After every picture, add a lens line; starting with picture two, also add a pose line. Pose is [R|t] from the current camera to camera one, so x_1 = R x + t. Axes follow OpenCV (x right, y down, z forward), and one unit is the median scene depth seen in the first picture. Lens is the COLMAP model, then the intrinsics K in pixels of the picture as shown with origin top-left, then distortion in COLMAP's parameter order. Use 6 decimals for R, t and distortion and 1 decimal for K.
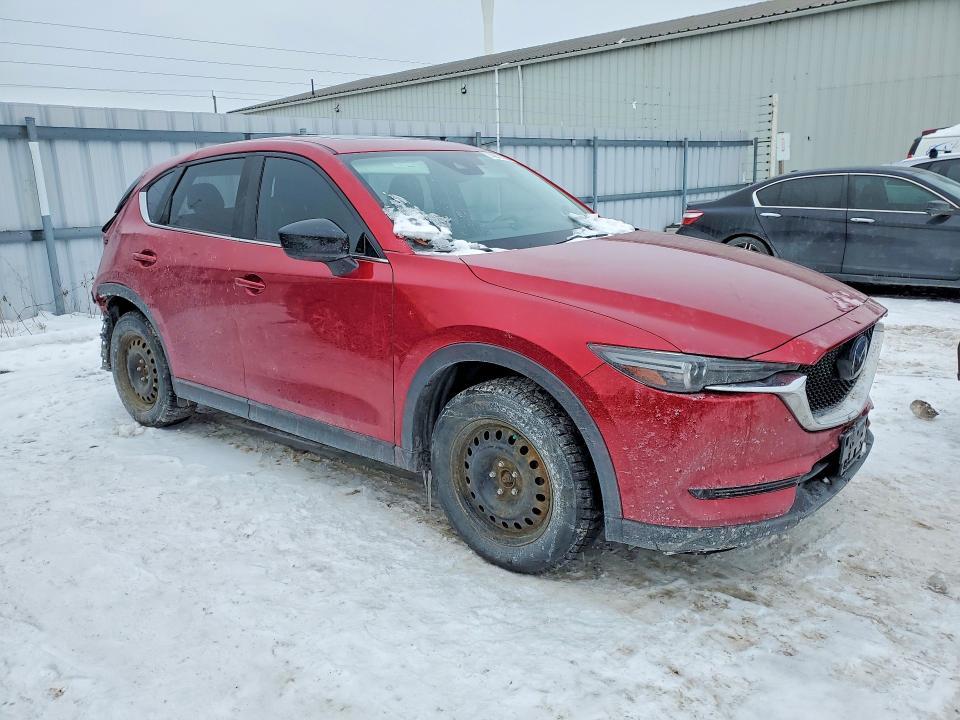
lens RADIAL K [[740.1, 0, 472.4], [0, 740.1, 360.1], [0, 0, 1]] dist [-0.004650, 0.047736]
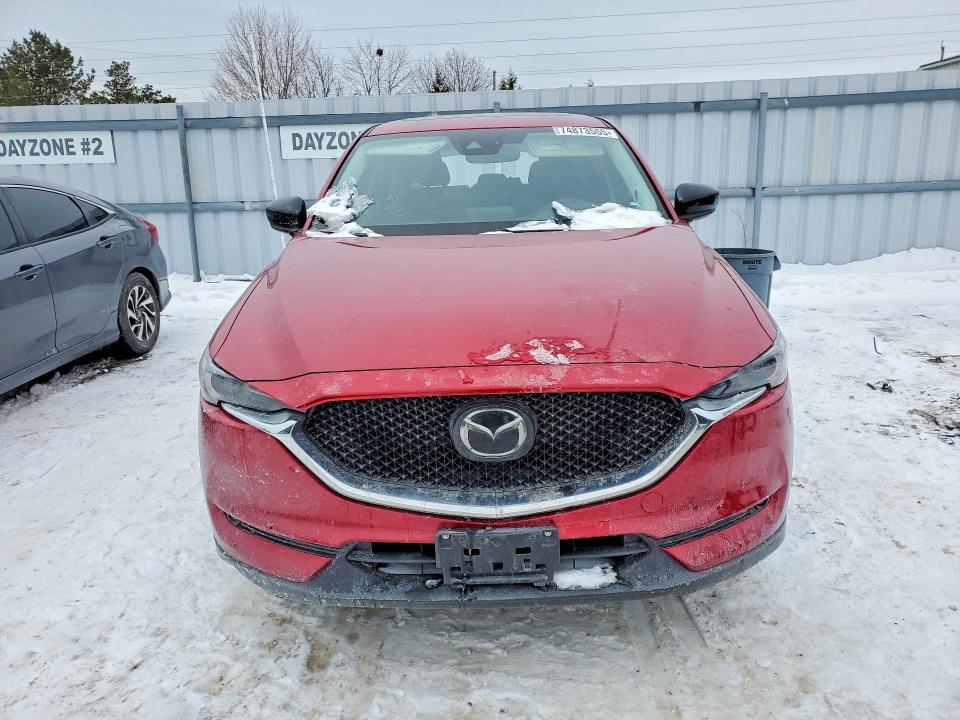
lens RADIAL K [[740.1, 0, 472.4], [0, 740.1, 360.1], [0, 0, 1]] dist [-0.004650, 0.047736]
pose [[0.652919, 0.205869, -0.728913, 1.003223], [-0.176200, 0.977235, 0.118174, -0.146295], [0.736648, 0.051276, 0.674330, 0.532178]]
